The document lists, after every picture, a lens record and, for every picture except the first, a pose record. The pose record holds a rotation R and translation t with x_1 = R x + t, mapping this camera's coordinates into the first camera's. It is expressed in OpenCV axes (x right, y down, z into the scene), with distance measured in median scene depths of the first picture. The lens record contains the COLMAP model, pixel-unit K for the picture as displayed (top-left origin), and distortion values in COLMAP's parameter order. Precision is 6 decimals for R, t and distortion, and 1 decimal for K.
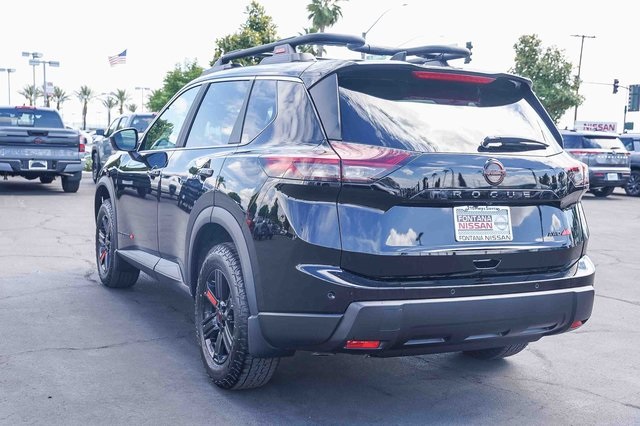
lens RADIAL K [[812.9, 0, 322.1], [0, 812.9, 211.7], [0, 0, 1]] dist [-0.006241, 0.000000]
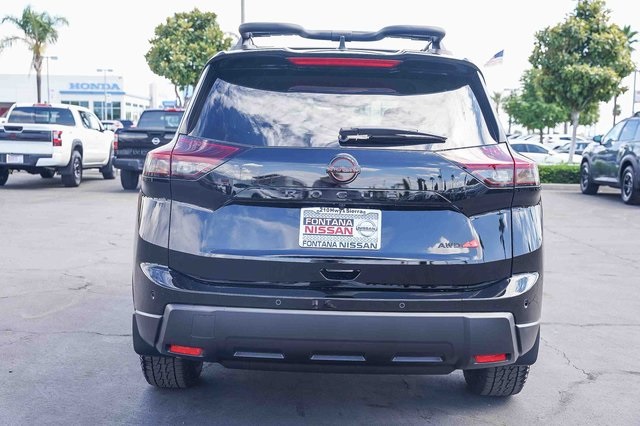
lens RADIAL K [[805.4, 0, 318.9], [0, 805.4, 215.0], [0, 0, 1]] dist [0.078856, 0.000000]
pose [[0.887861, 0.033372, -0.458900, 0.567591], [-0.031071, 0.999438, 0.012566, -0.009538], [0.459062, 0.003102, 0.888399, 0.217164]]
